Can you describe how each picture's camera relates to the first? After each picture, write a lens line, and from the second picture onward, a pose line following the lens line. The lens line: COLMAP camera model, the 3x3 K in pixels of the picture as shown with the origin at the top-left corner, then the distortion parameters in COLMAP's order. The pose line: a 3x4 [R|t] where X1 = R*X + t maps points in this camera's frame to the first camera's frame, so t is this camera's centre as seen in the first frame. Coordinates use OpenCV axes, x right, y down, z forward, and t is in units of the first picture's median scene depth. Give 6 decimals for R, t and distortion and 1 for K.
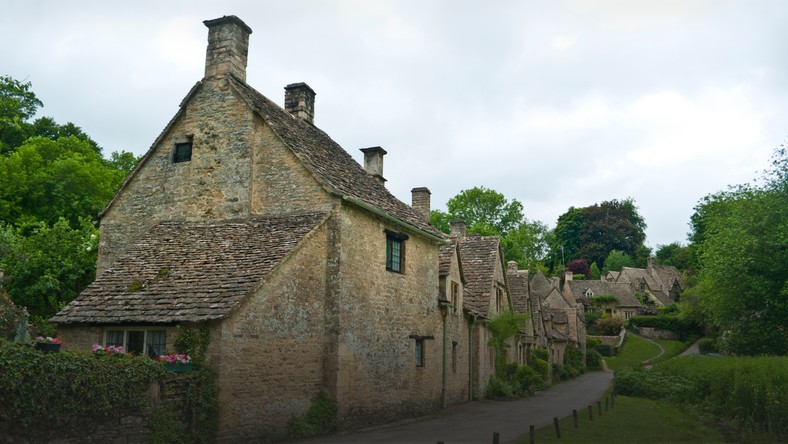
lens RADIAL K [[572.0, 0, 389.9], [0, 572.0, 228.1], [0, 0, 1]] dist [0.027423, -0.003415]
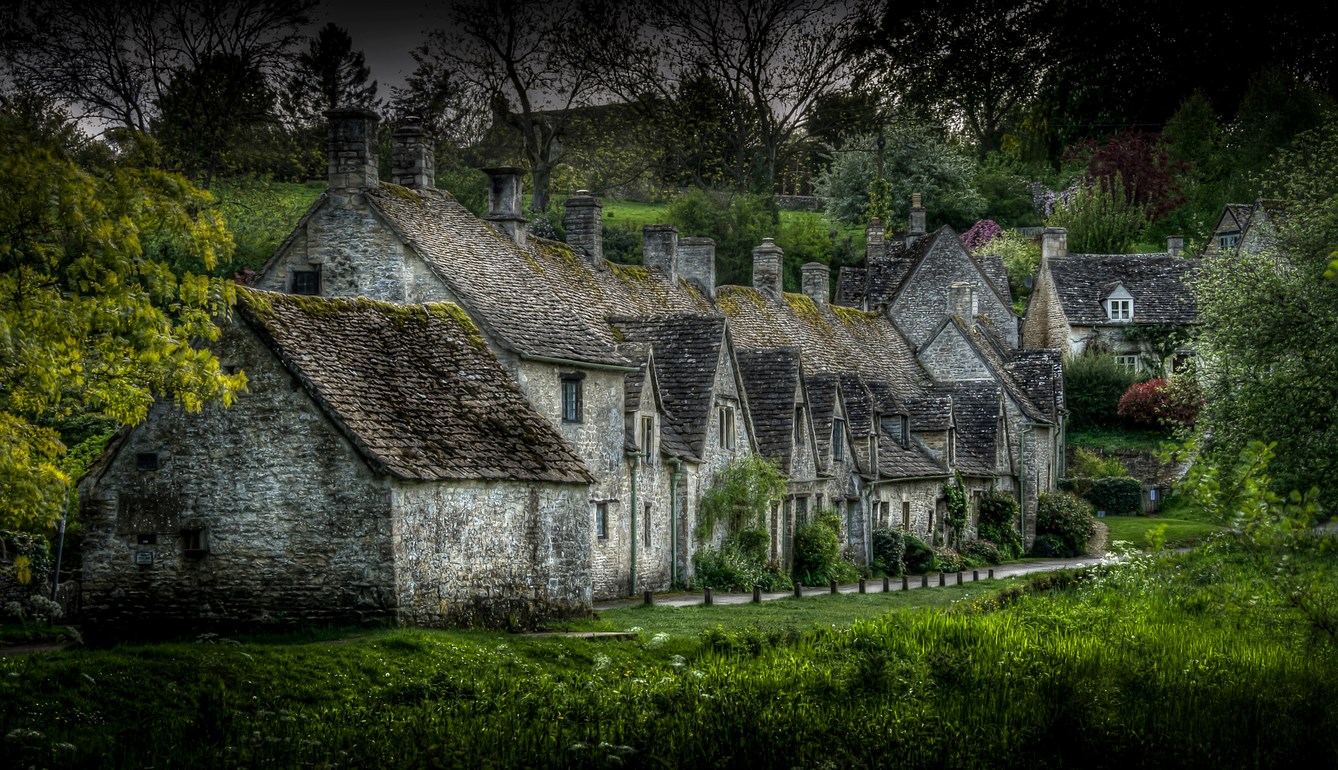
lens RADIAL K [[1475.4, 0, 664.6], [0, 1475.4, 381.2], [0, 0, 1]] dist [-0.074970, 0.000000]
pose [[0.992607, -0.023122, 0.119154, -0.105607], [0.008798, 0.992811, 0.119365, -0.224284], [-0.121057, -0.117435, 0.985675, -1.035986]]
